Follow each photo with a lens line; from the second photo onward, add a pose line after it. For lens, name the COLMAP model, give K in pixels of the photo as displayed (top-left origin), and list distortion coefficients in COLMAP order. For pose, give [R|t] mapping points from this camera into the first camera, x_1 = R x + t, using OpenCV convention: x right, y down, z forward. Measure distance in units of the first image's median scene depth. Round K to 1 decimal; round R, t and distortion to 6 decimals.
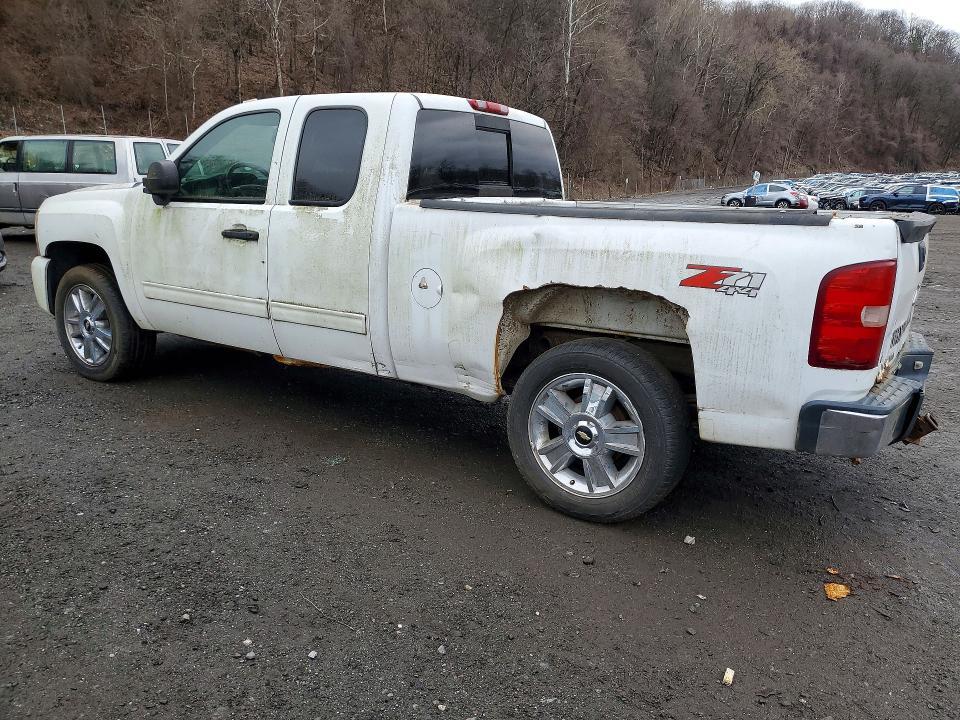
lens RADIAL K [[775.4, 0, 479.8], [0, 775.4, 362.4], [0, 0, 1]] dist [-0.000424, 0.000777]
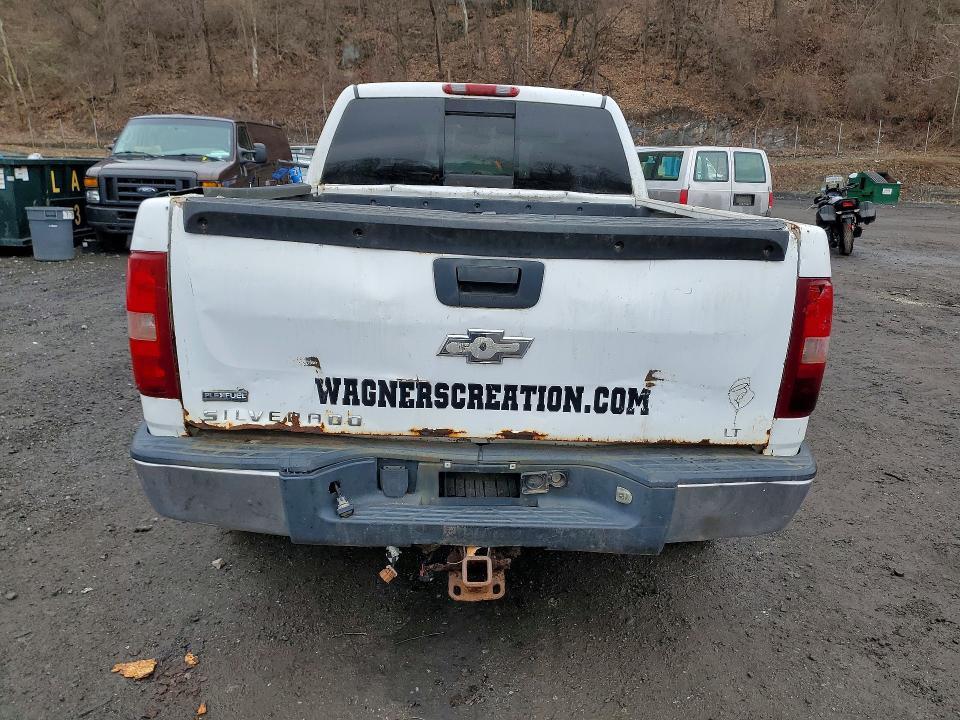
lens RADIAL K [[758.0, 0, 480.0], [0, 758.0, 360.0], [0, 0, 1]] dist [0.002972, -0.003601]
pose [[0.588387, 0.182178, -0.787789, 0.710318], [-0.195048, 0.977495, 0.080370, -0.082632], [0.784702, 0.106368, 0.610679, 0.451327]]
